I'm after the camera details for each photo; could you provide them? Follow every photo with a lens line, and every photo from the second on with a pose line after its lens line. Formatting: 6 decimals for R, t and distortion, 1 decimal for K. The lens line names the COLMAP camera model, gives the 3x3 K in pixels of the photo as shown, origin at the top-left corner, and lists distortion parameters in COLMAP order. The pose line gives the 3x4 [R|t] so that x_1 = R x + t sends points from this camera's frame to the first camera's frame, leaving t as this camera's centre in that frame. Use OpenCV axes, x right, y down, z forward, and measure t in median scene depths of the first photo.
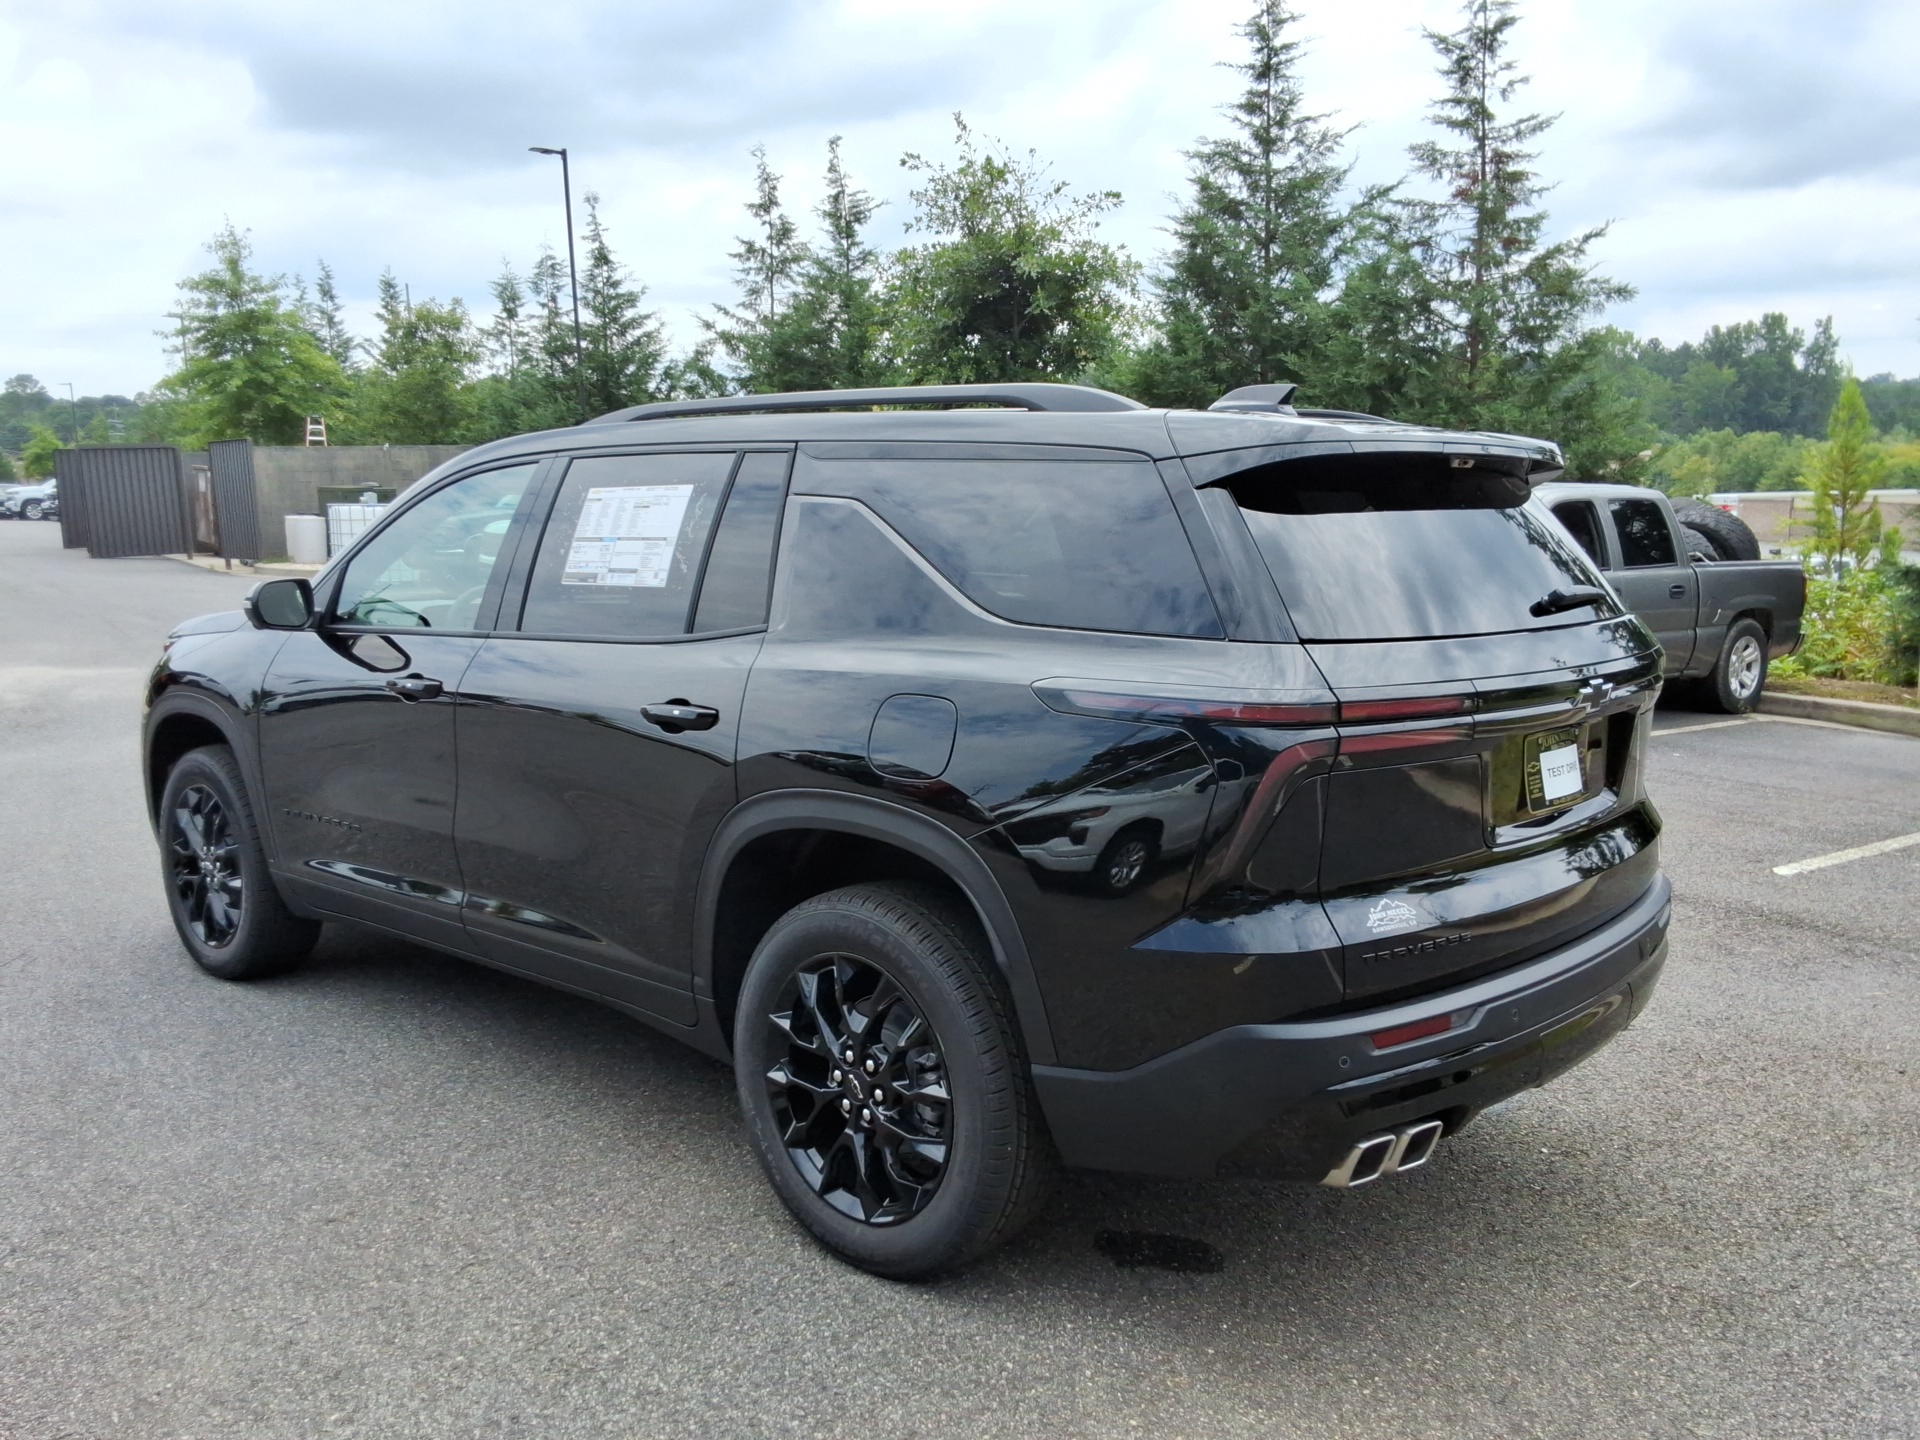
lens RADIAL K [[1545.2, 0, 966.2], [0, 1545.2, 730.3], [0, 0, 1]] dist [0.155836, -0.265201]
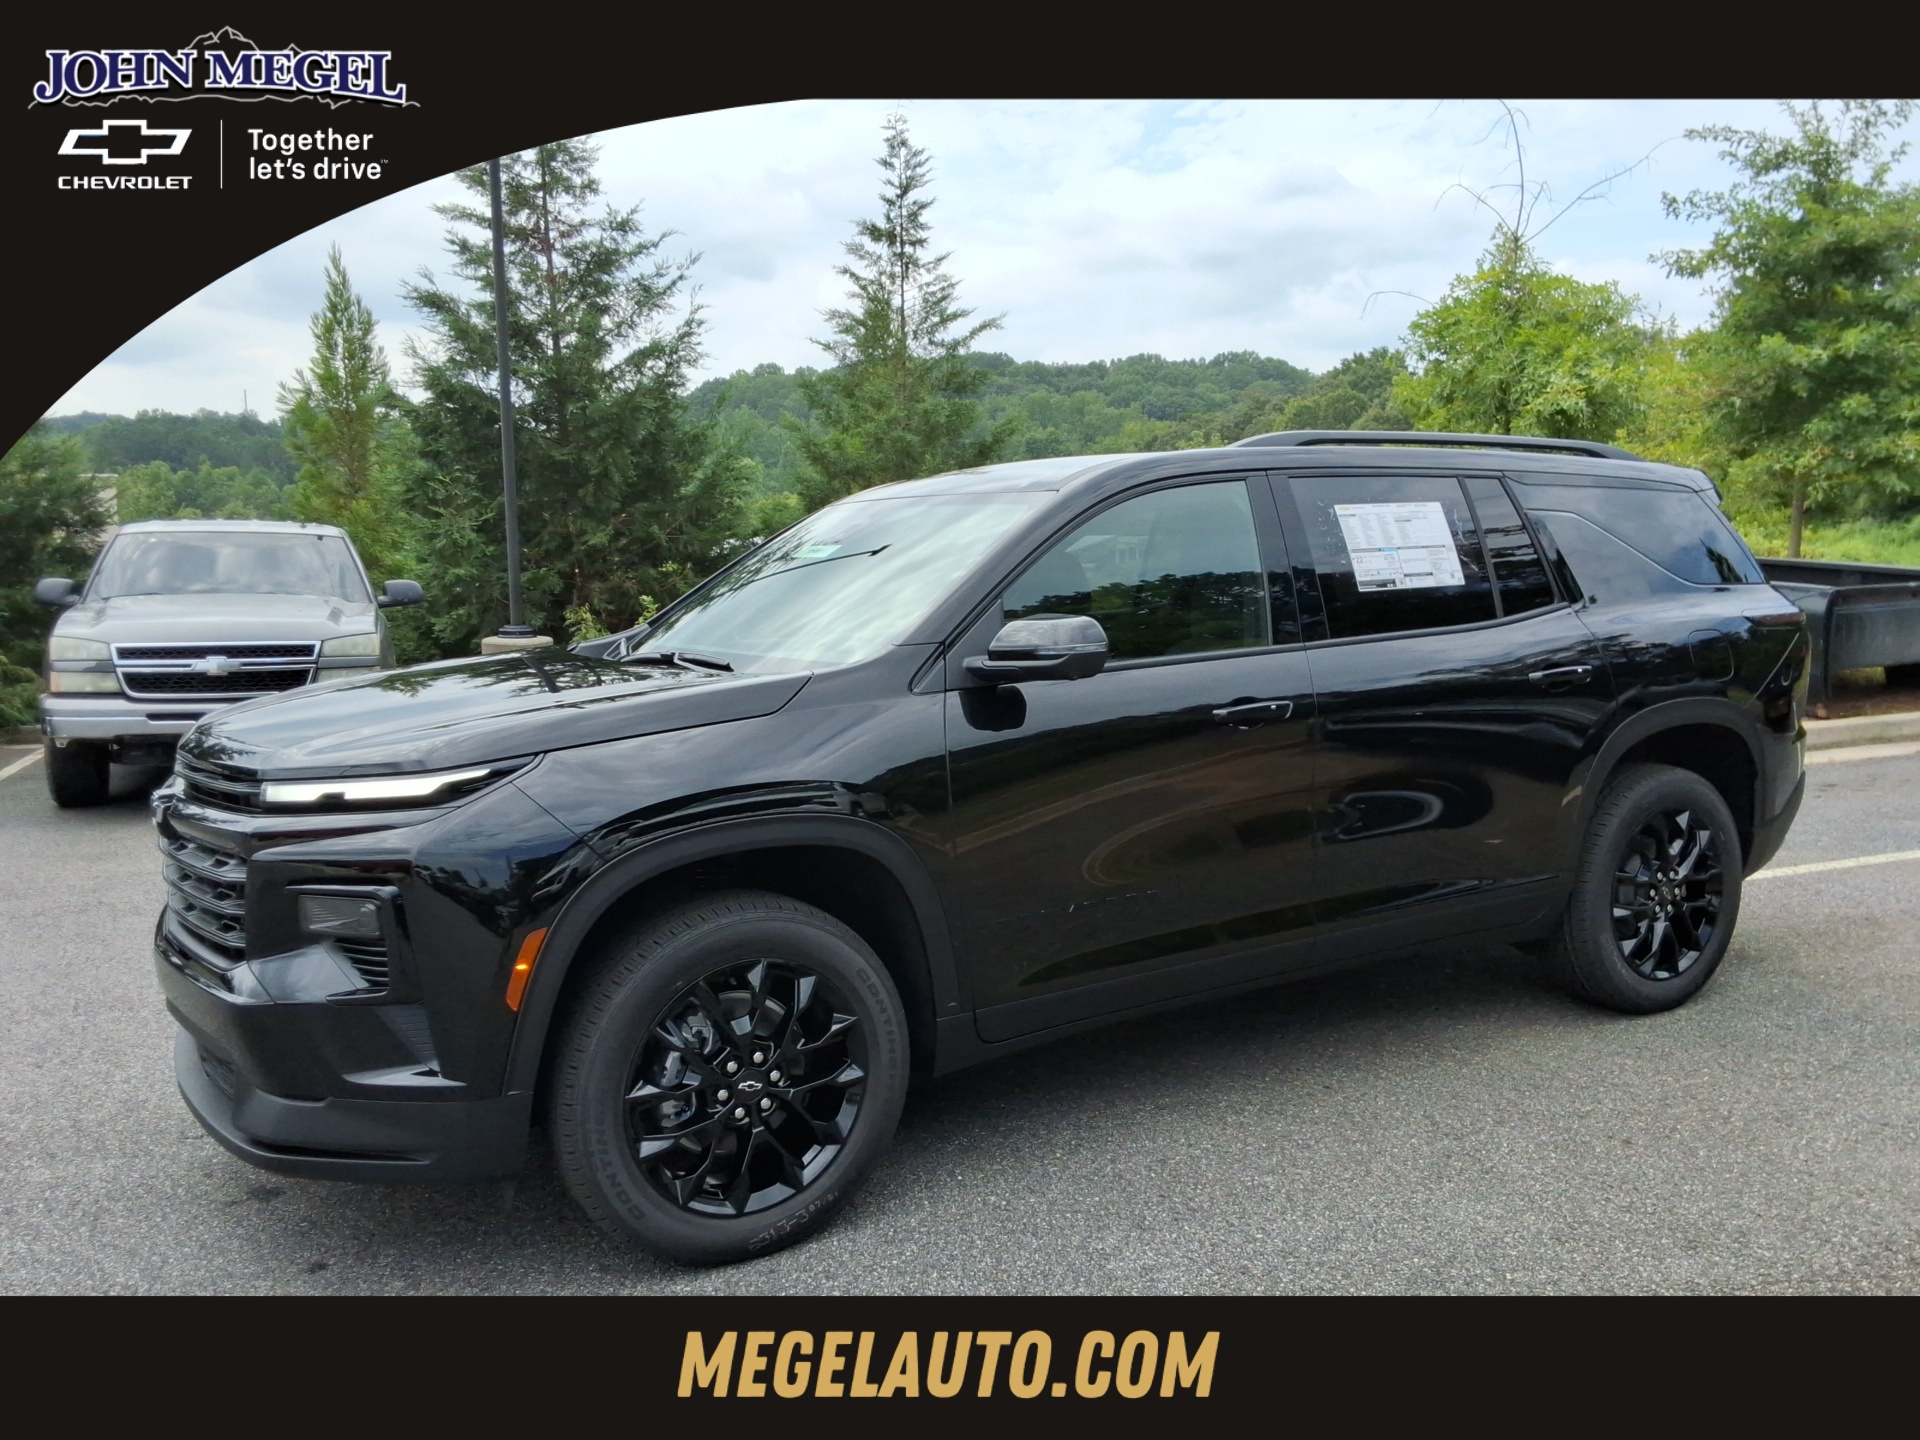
lens RADIAL K [[1554.2, 0, 971.1], [0, 1554.2, 733.8], [0, 0, 1]] dist [0.132906, -0.221012]
pose [[0.268881, -0.118119, 0.955903, -0.315220], [0.147428, 0.985804, 0.080345, -0.027944], [-0.951824, 0.119324, 0.282478, 0.217066]]
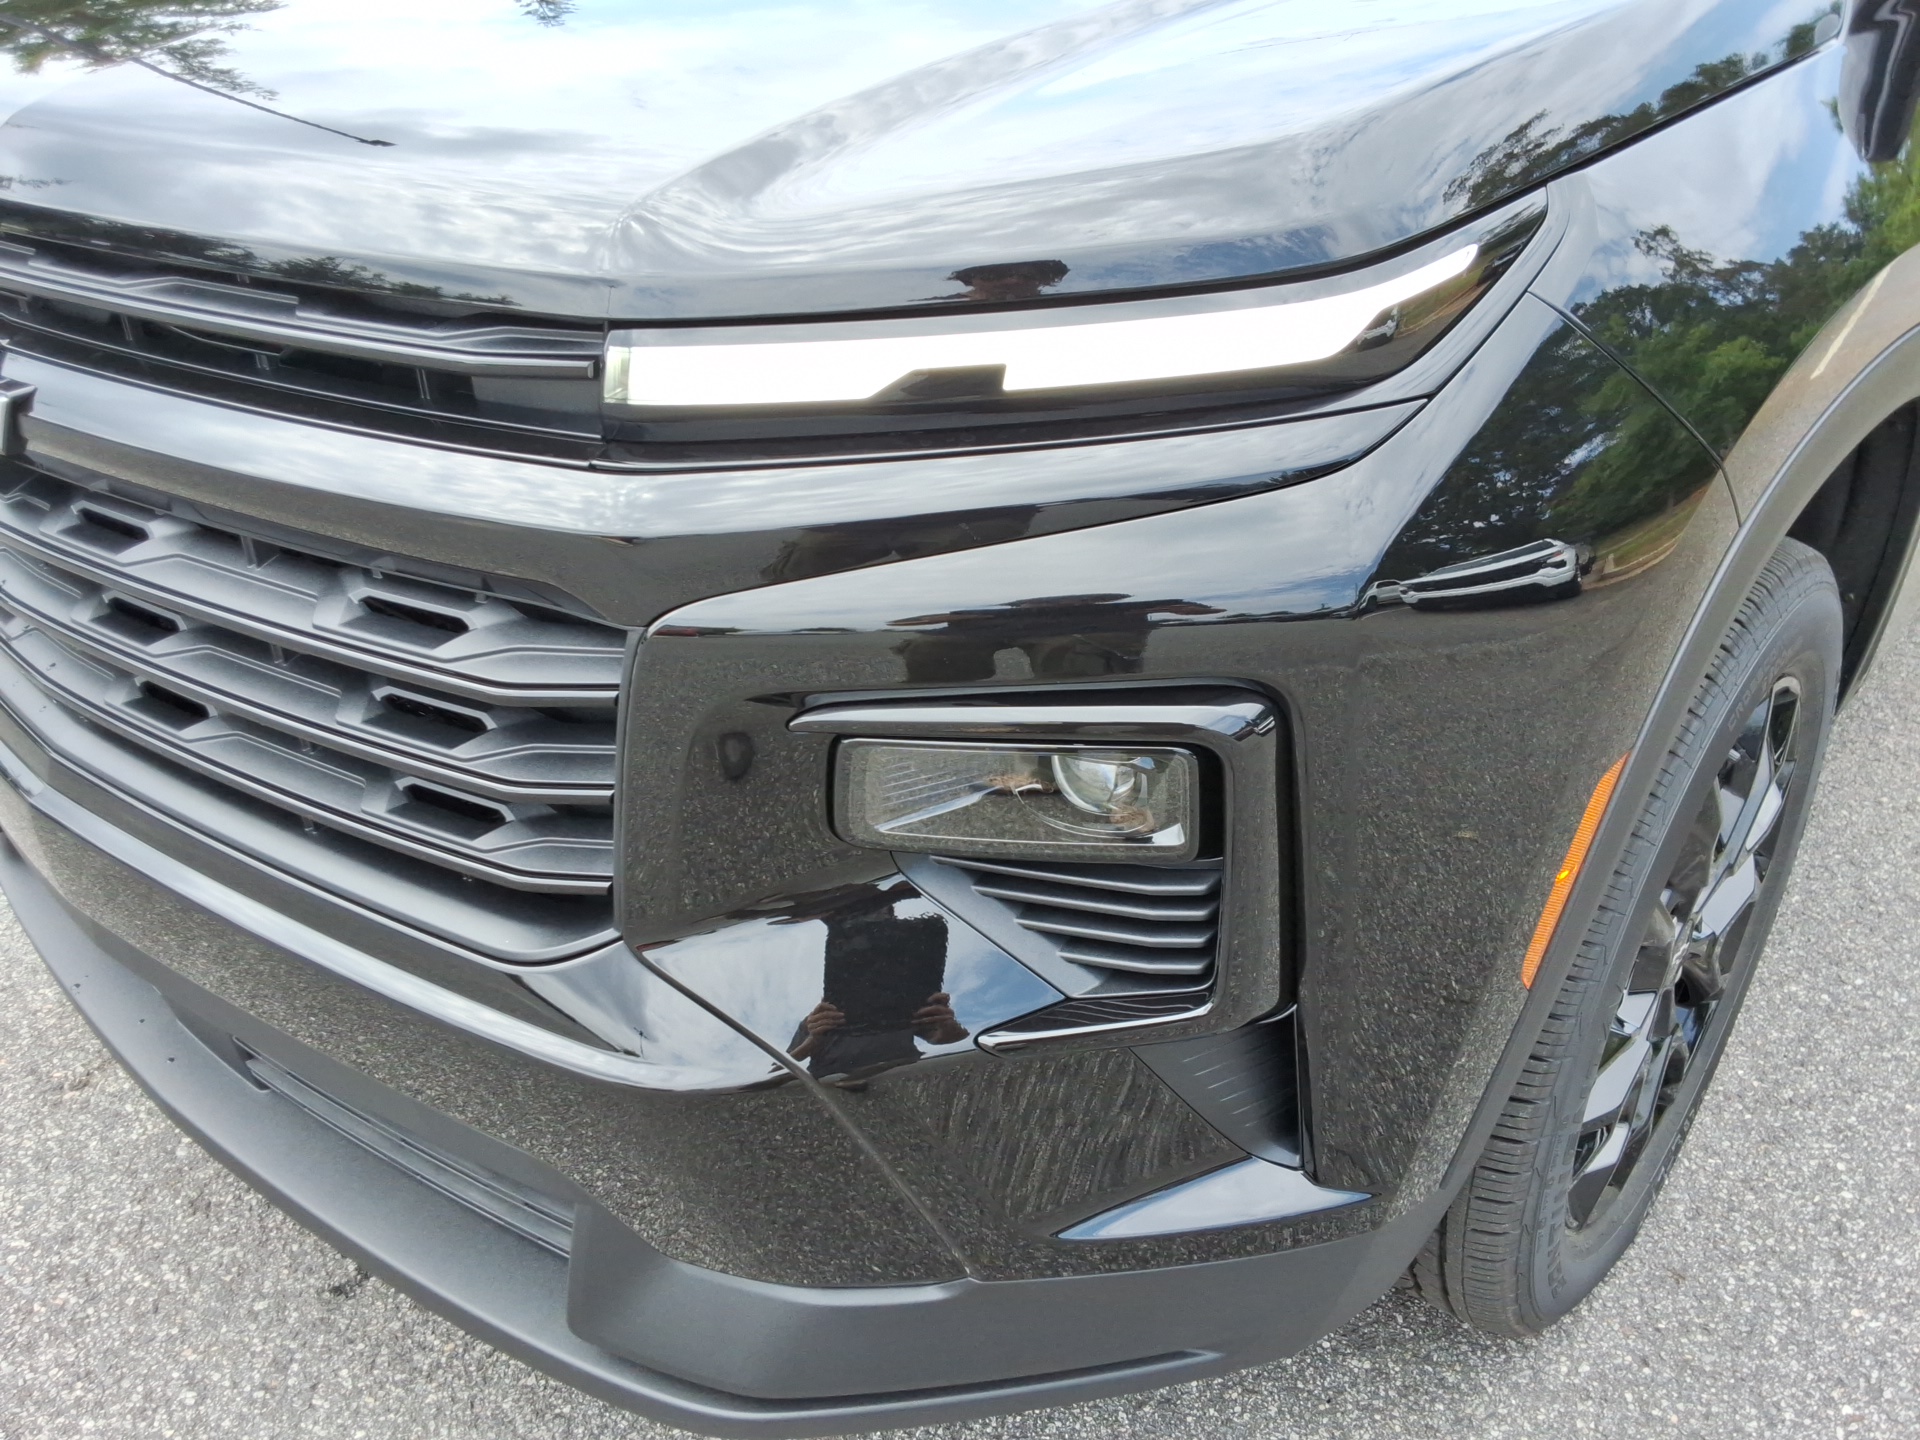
lens RADIAL K [[1554.4, 0, 963.3], [0, 1554.4, 728.6], [0, 0, 1]] dist [0.125786, -0.191265]
pose [[-0.046311, -0.485056, 0.873256, -0.211390], [0.132297, 0.863515, 0.486662, -0.031238], [-0.990128, 0.138067, 0.024181, 0.336785]]
